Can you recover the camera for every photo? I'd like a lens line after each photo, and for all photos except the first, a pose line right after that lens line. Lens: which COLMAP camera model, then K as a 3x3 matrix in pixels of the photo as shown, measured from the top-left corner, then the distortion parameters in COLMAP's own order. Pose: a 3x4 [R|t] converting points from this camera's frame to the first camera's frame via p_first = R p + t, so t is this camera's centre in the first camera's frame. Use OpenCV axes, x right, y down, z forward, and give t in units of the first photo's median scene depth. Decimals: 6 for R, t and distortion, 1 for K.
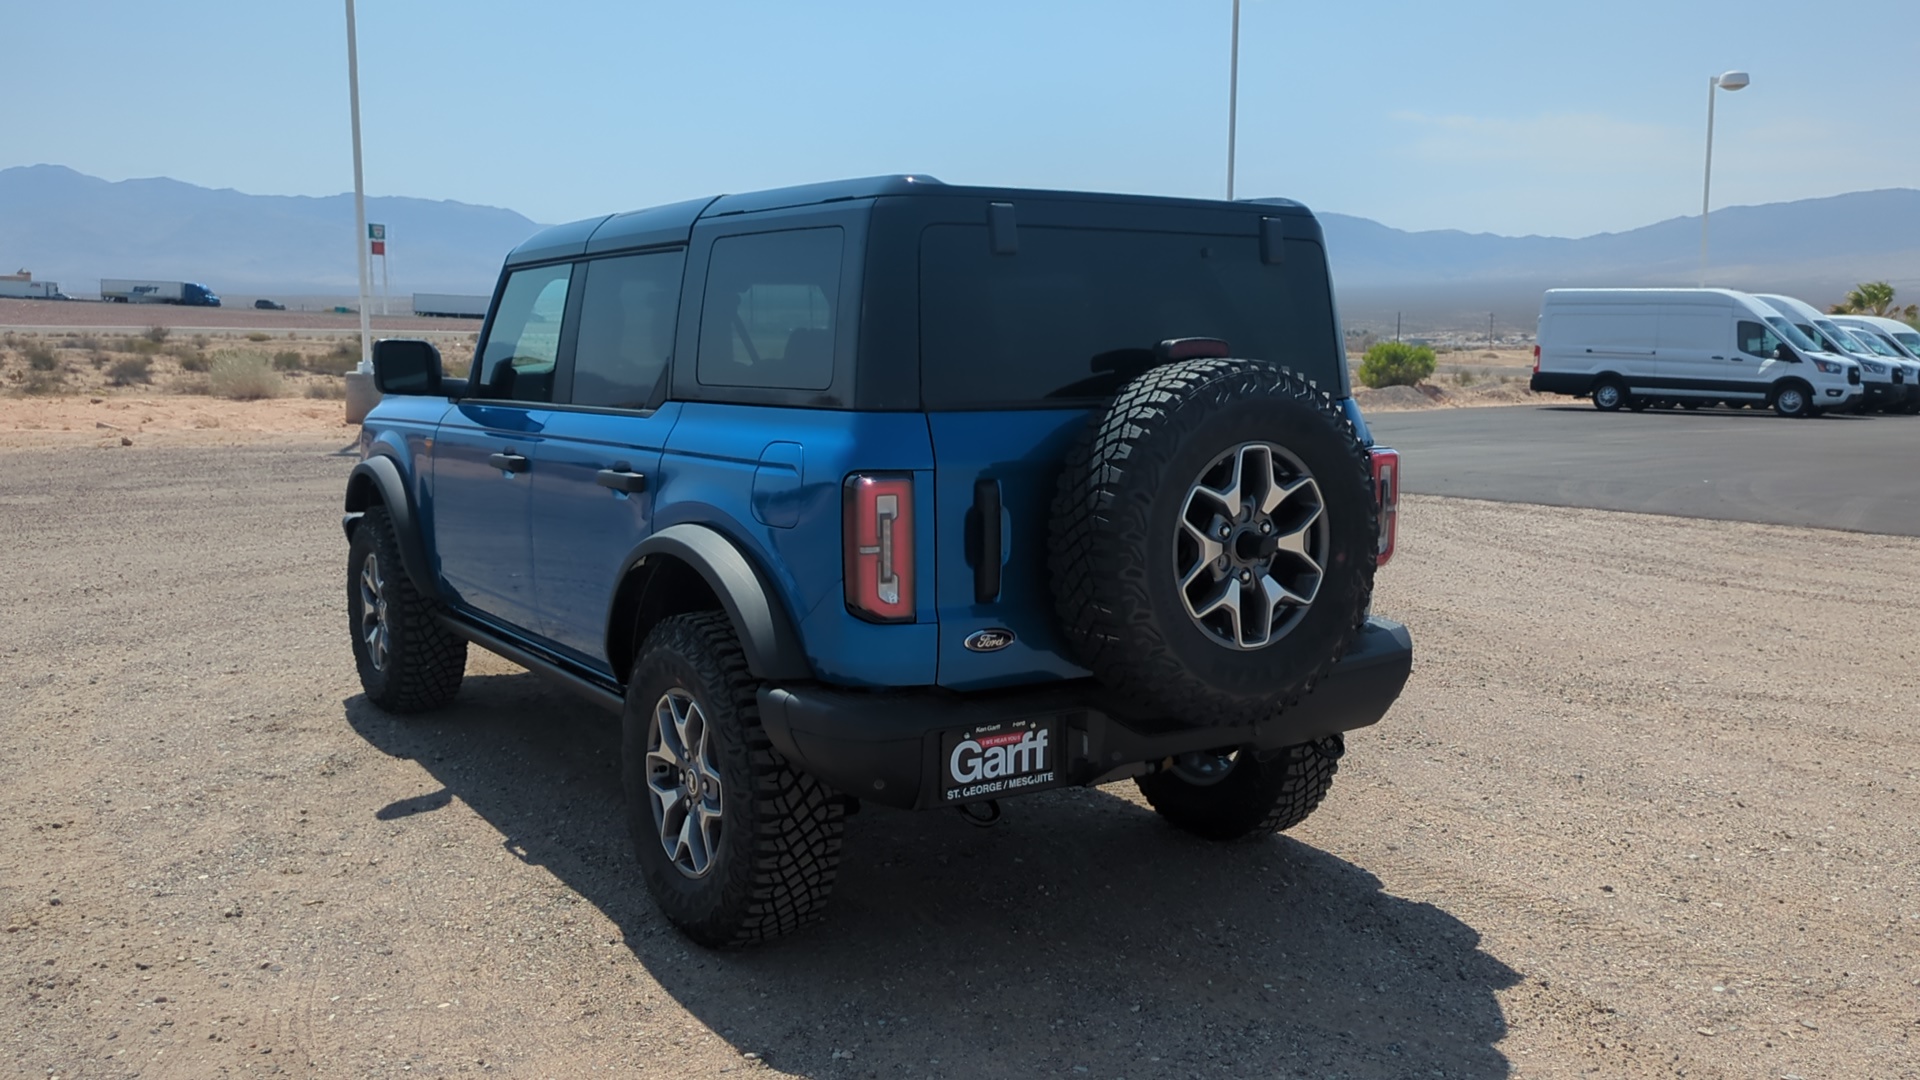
lens RADIAL K [[1646.2, 0, 986.3], [0, 1646.2, 537.4], [0, 0, 1]] dist [0.055609, -0.059681]
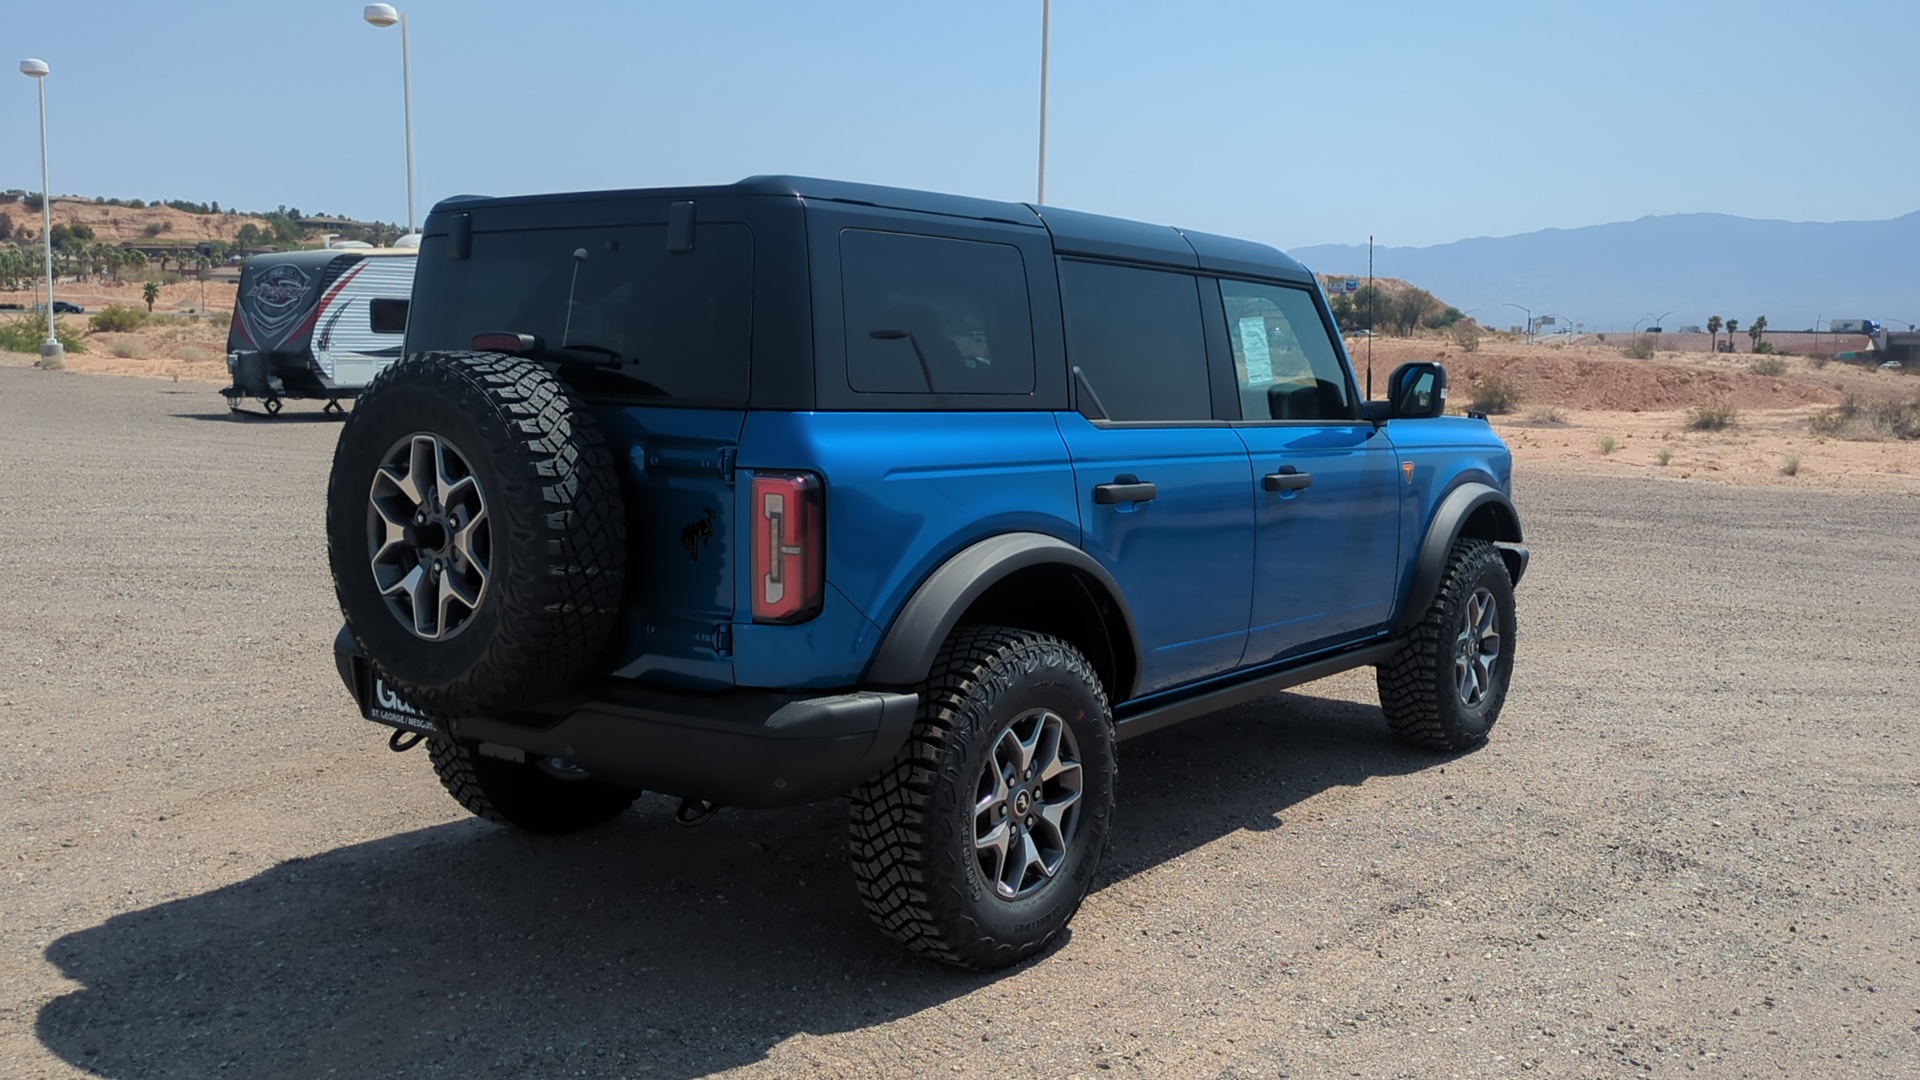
lens RADIAL K [[1646.2, 0, 977.8], [0, 1646.2, 550.6], [0, 0, 1]] dist [0.055609, -0.059681]
pose [[0.320180, 0.109646, -0.940990, 1.169485], [-0.132588, 0.988690, 0.070090, -0.097317], [0.938032, 0.102323, 0.331097, 0.943341]]
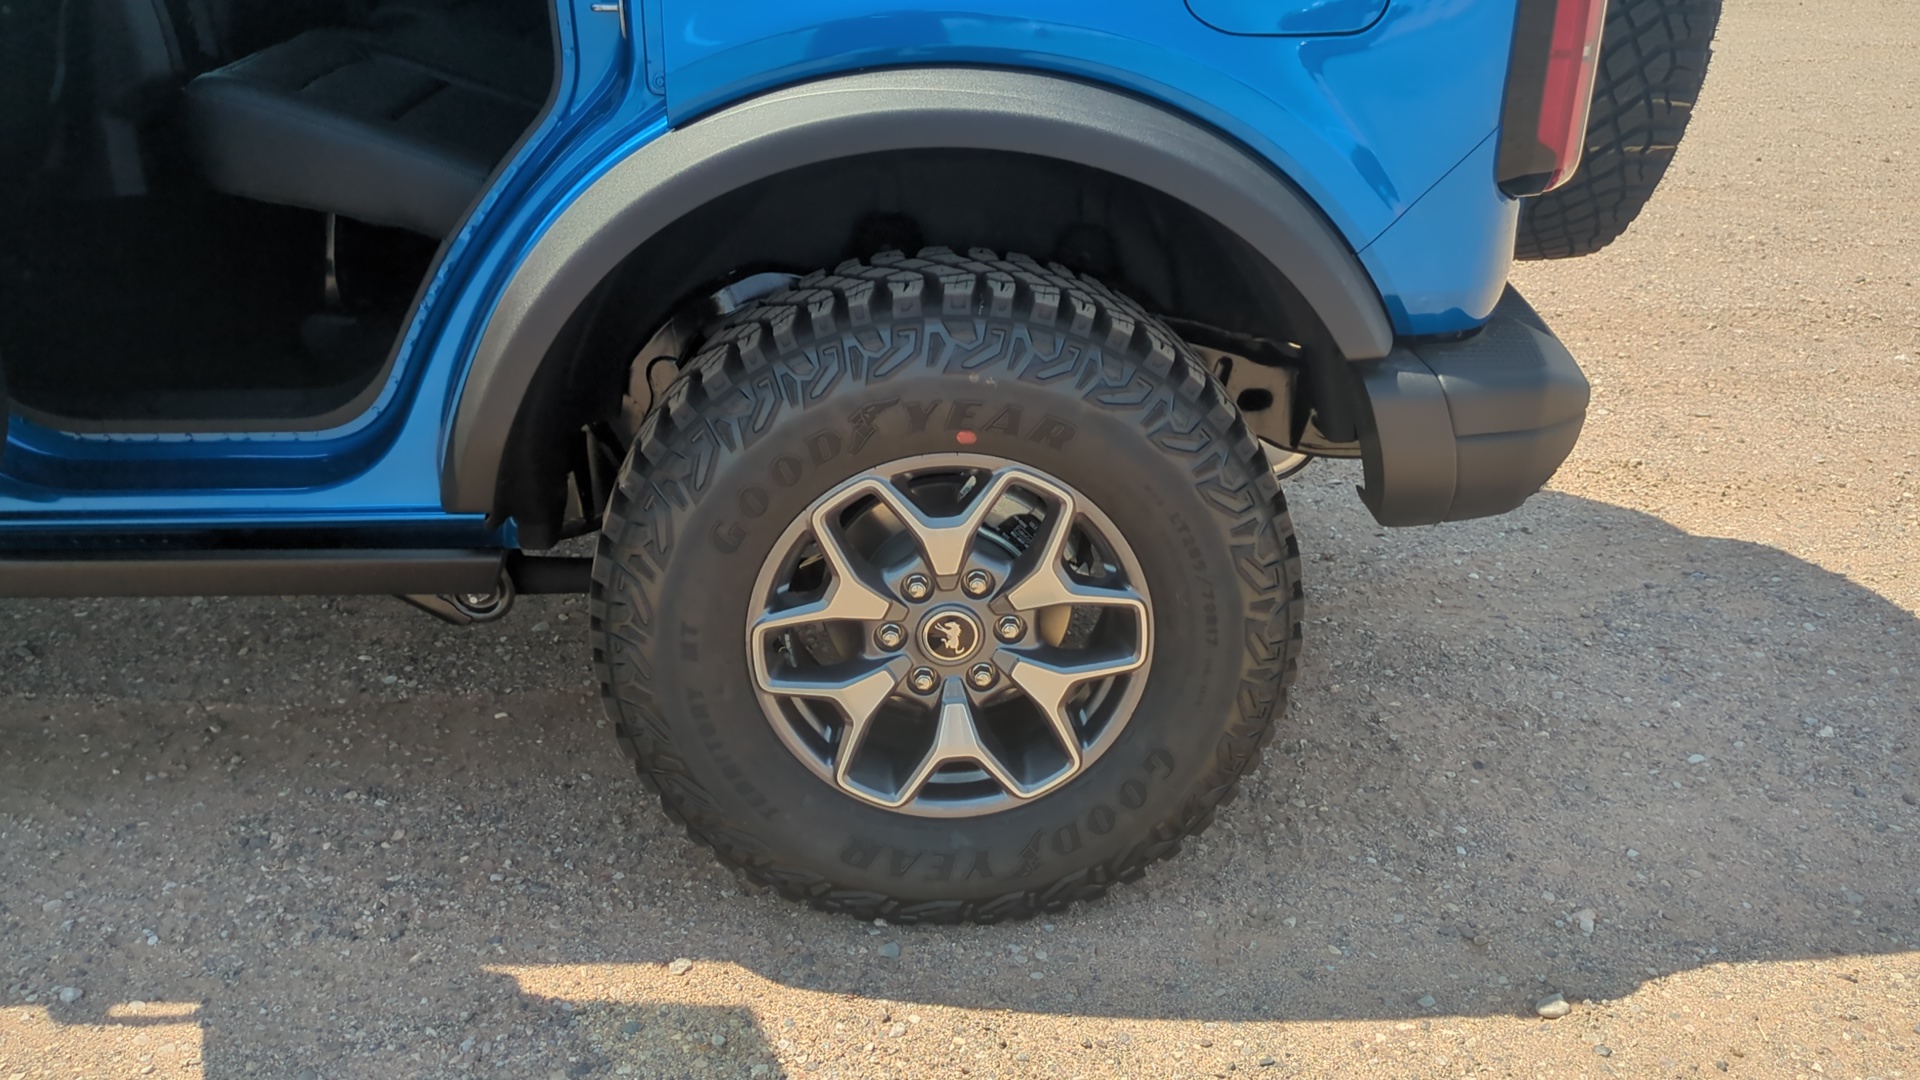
lens RADIAL K [[1646.2, 0, 948.9], [0, 1646.2, 524.8], [0, 0, 1]] dist [0.055609, -0.059681]
pose [[0.520302, -0.341104, 0.782901, -0.570985], [0.088821, 0.933408, 0.347650, -0.048503], [-0.849350, -0.111345, 0.515952, 0.810378]]
